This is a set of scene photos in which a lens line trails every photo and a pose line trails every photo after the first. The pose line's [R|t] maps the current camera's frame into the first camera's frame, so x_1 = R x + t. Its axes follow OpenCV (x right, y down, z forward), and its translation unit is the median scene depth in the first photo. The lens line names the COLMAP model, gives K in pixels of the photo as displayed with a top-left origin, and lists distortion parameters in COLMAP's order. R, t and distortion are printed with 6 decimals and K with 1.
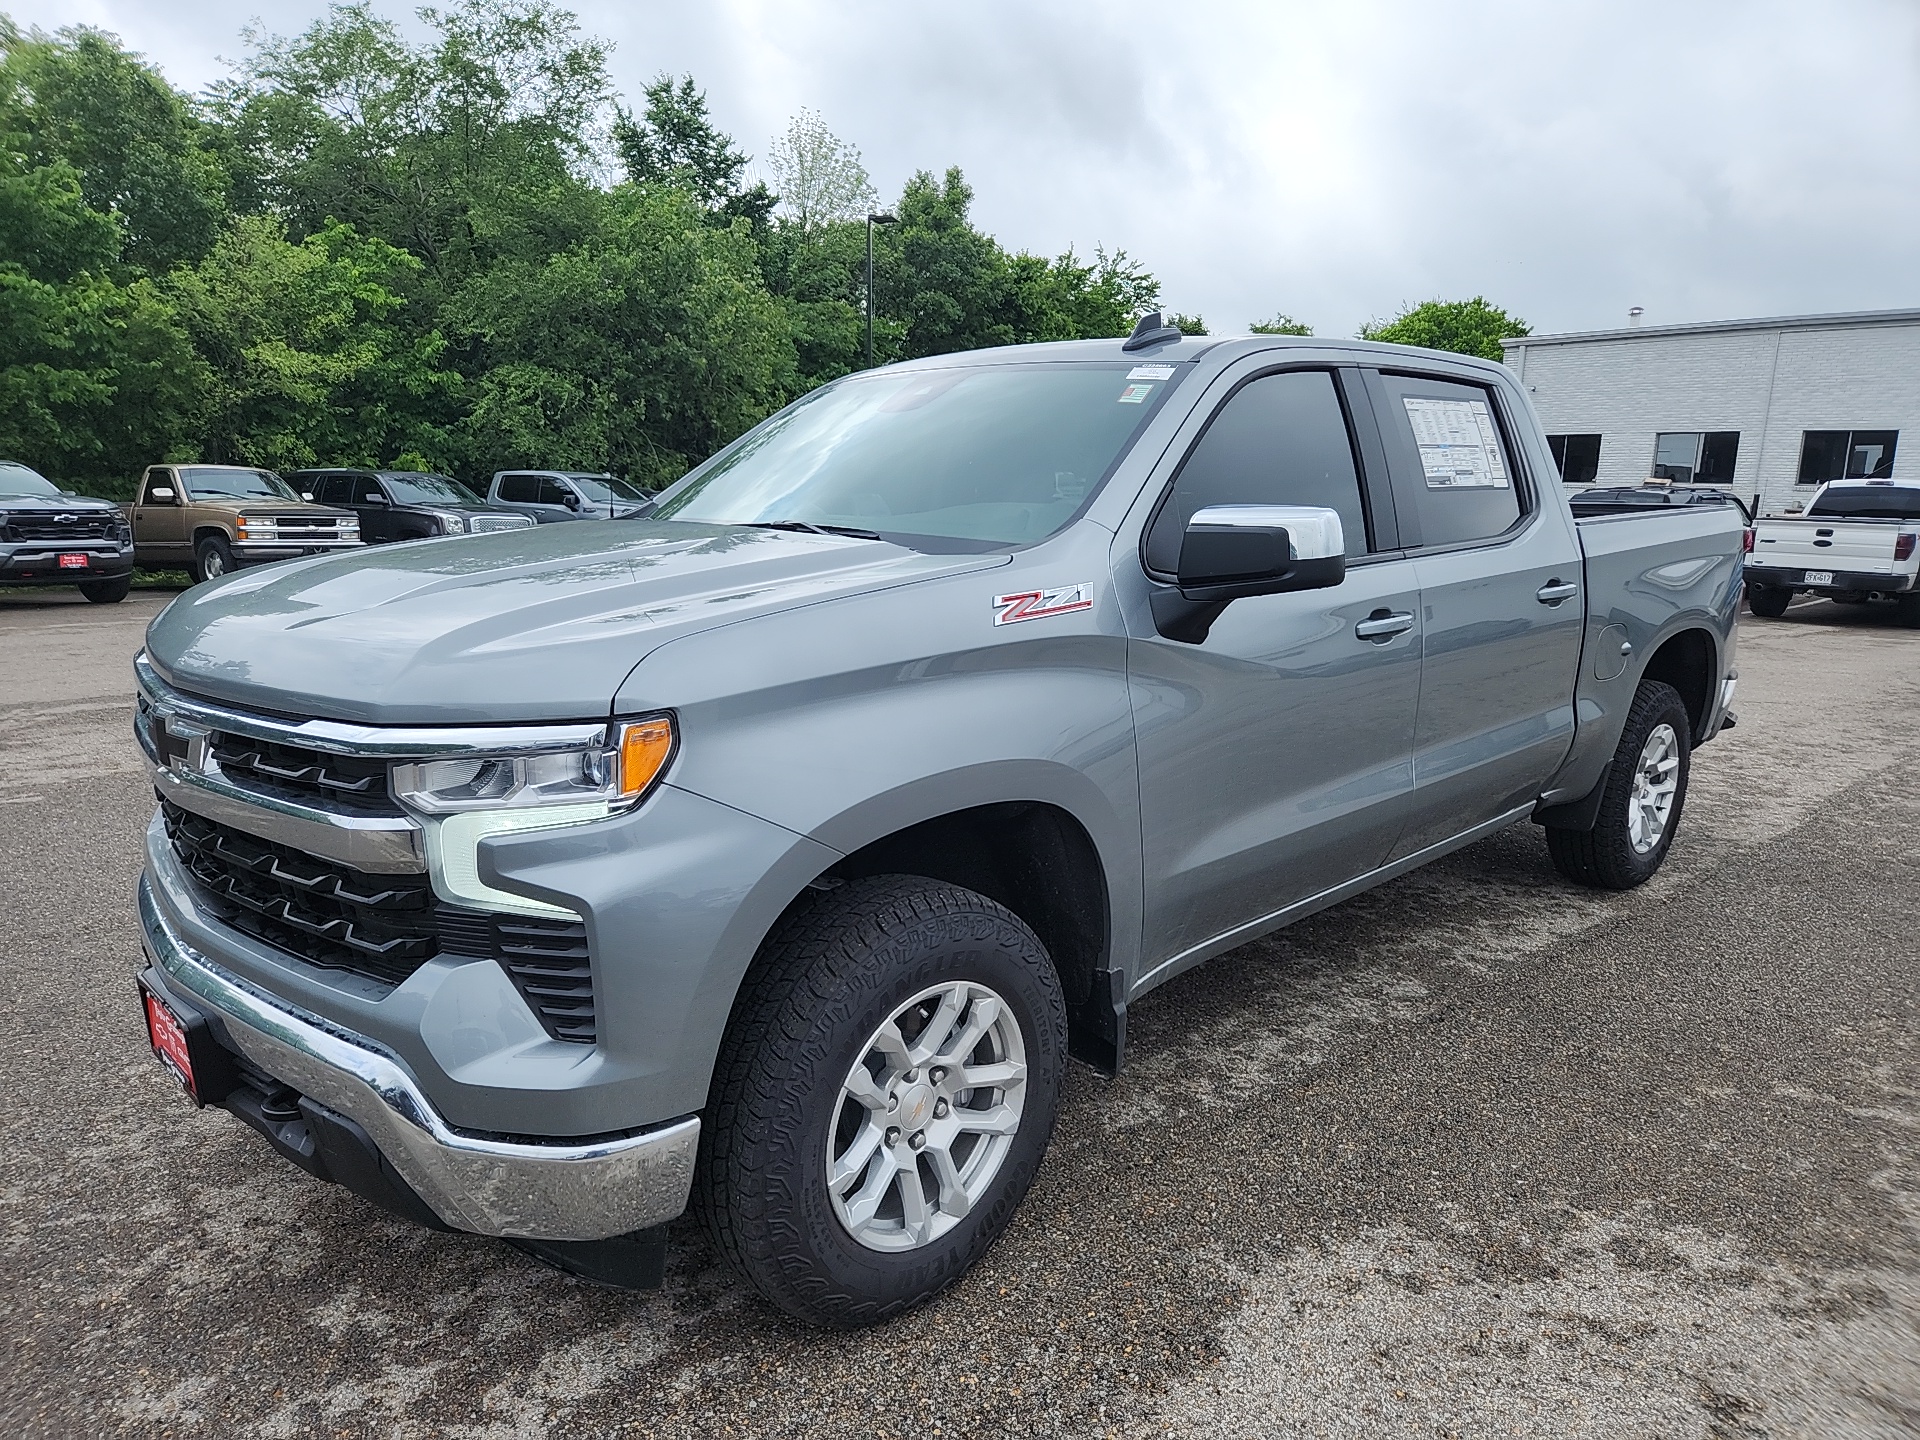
lens RADIAL K [[1290.2, 0, 922.6], [0, 1290.2, 723.5], [0, 0, 1]] dist [0.043701, -0.023114]
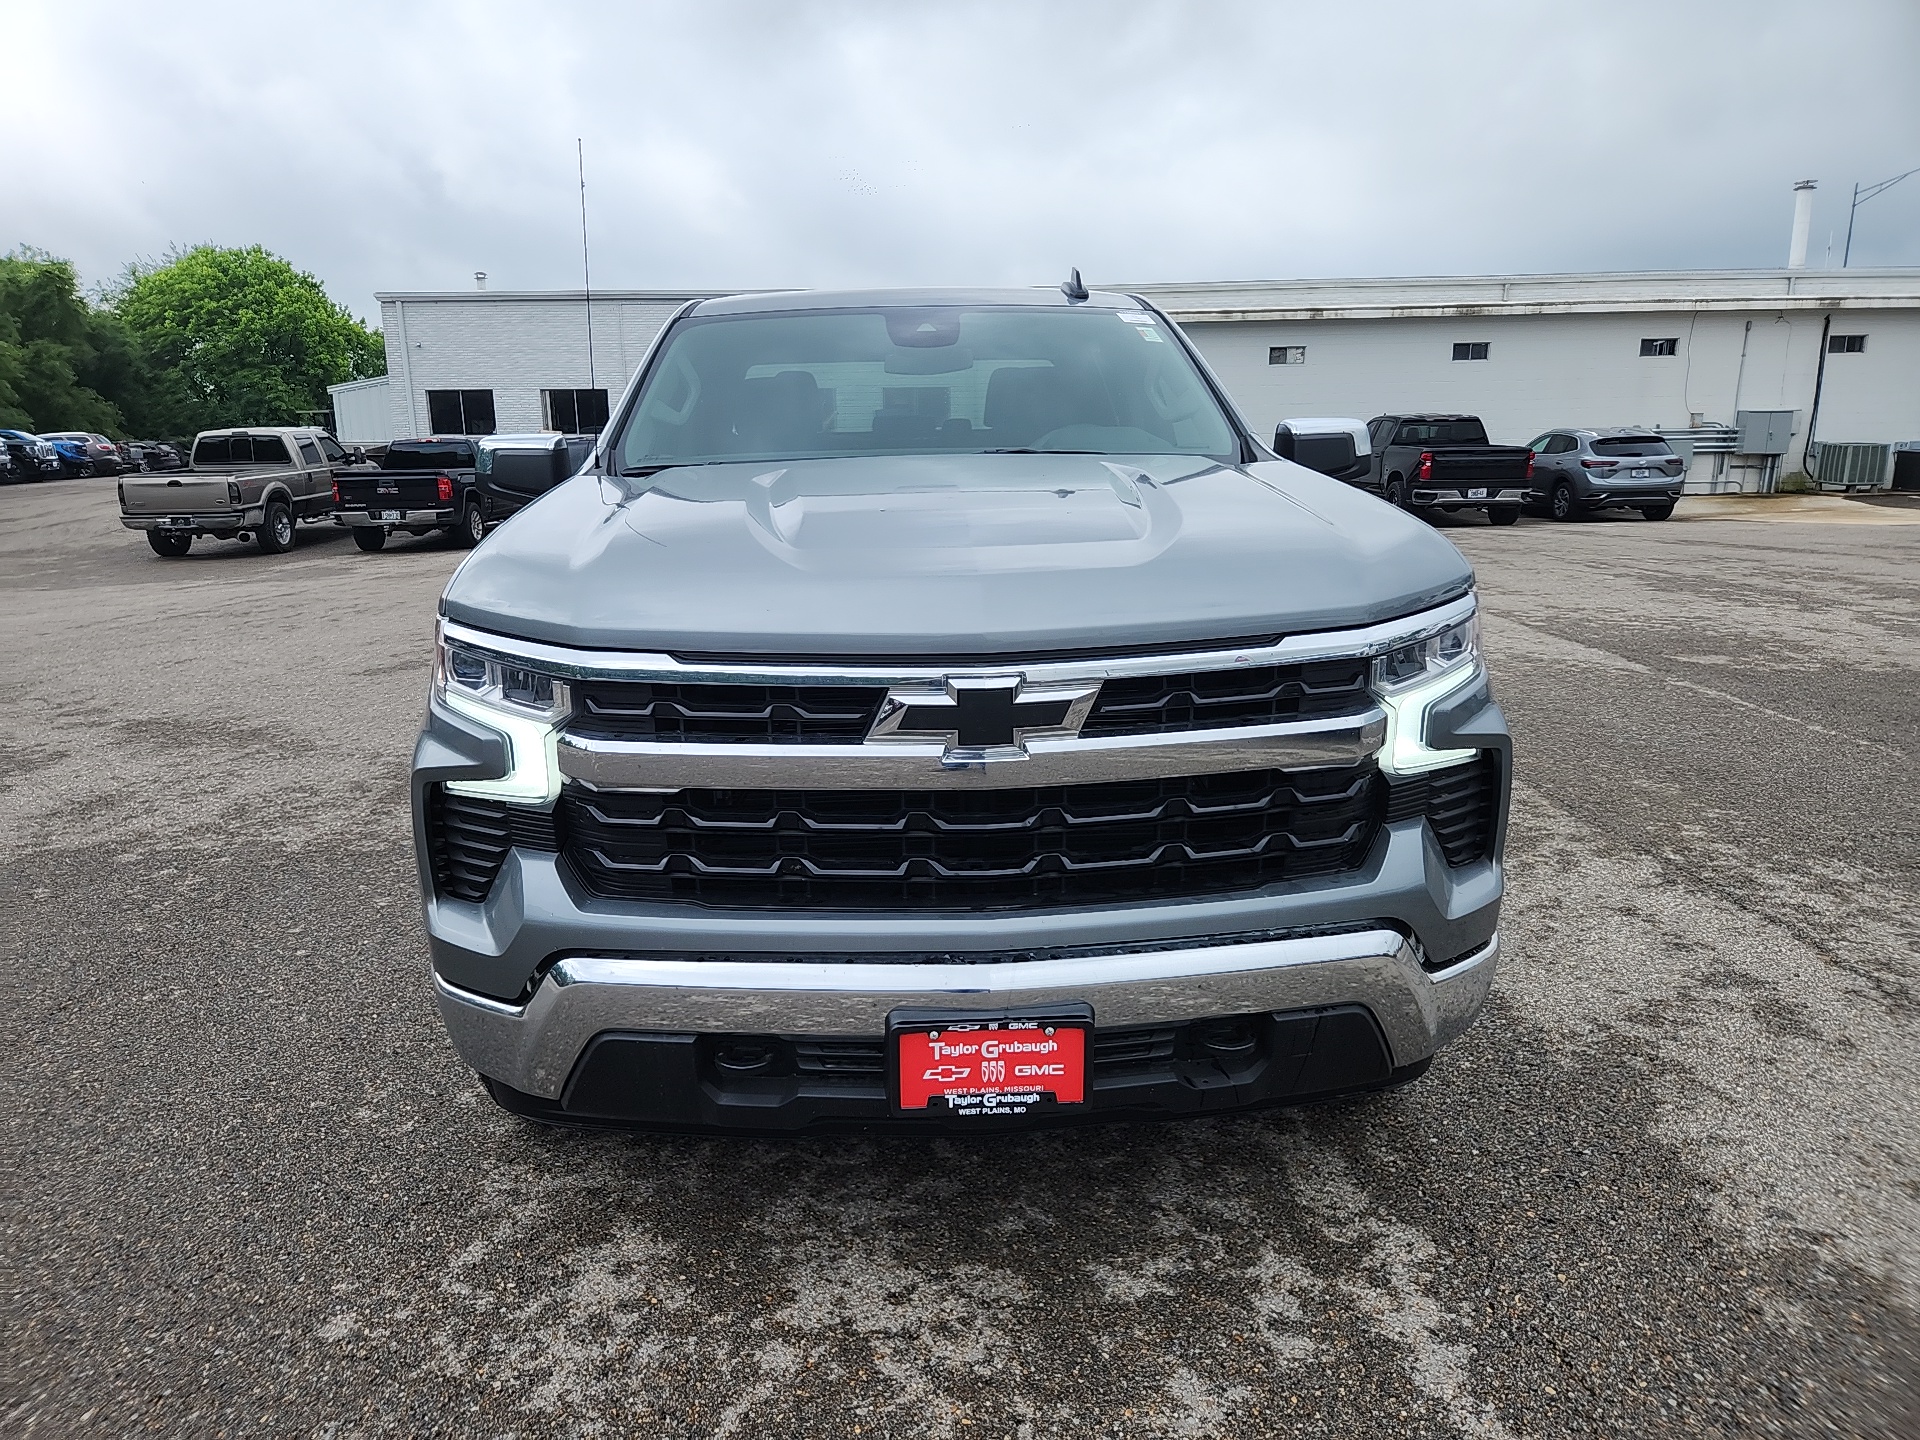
lens RADIAL K [[1290.2, 0, 932.2], [0, 1290.2, 713.9], [0, 0, 1]] dist [0.043701, -0.023114]
pose [[0.651609, -0.183631, 0.735993, -1.006782], [0.165604, 0.981289, 0.098215, -0.063813], [-0.740258, 0.057886, 0.669827, 0.386589]]
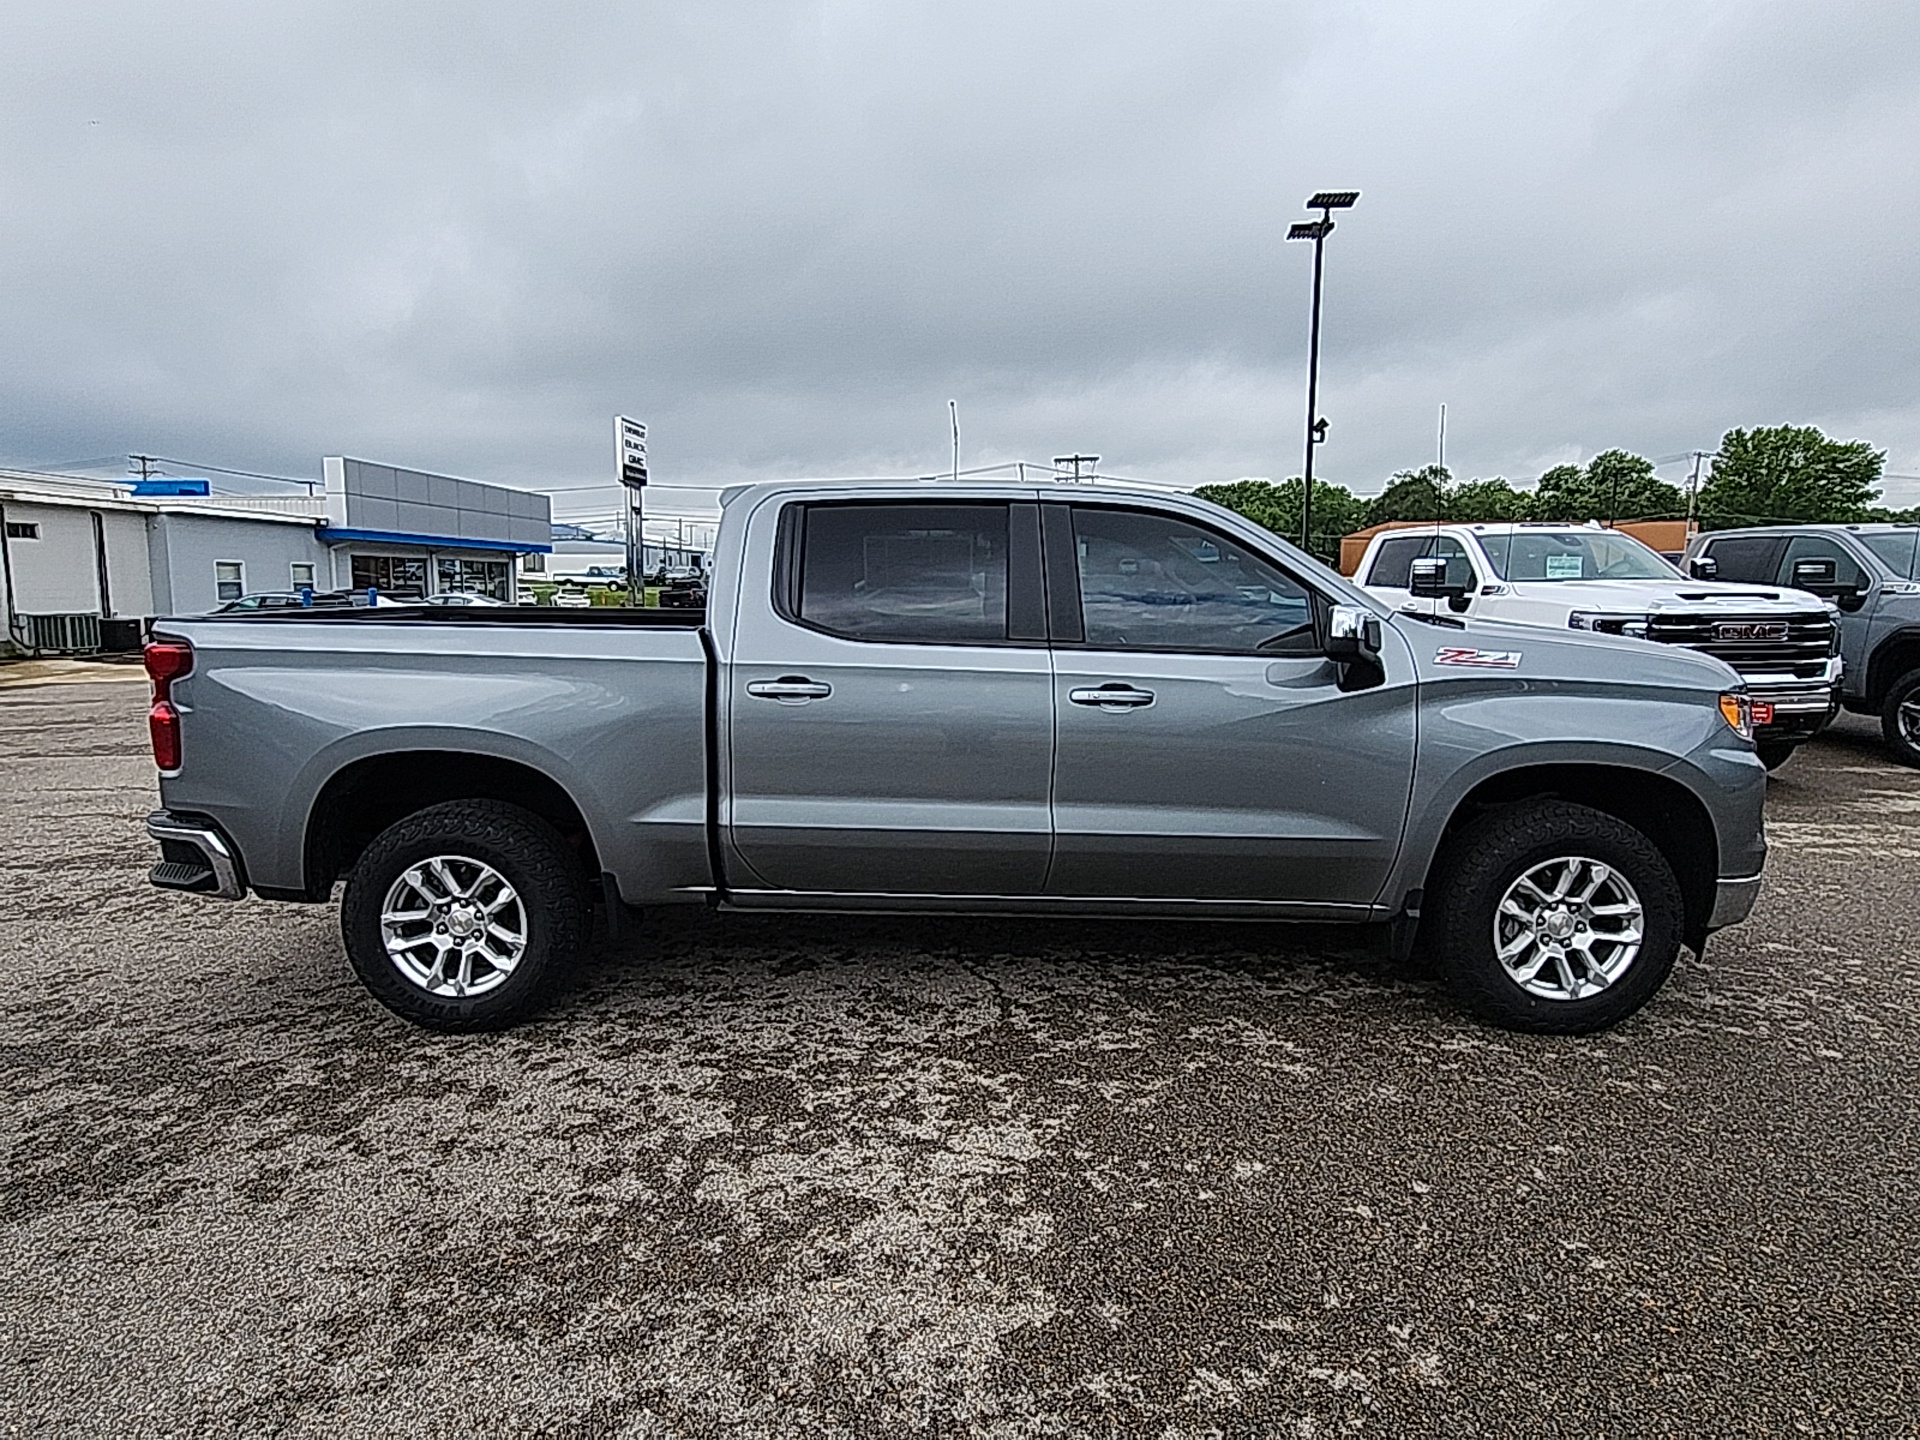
lens RADIAL K [[1007.6, 0, 951.9], [0, 1007.6, 712.0], [0, 0, 1]] dist [0.002448, 0.000307]
pose [[-0.719572, -0.097923, 0.687479, -0.759012], [0.125915, 0.955197, 0.267850, -0.516124], [-0.682906, 0.279301, -0.675004, 2.609398]]
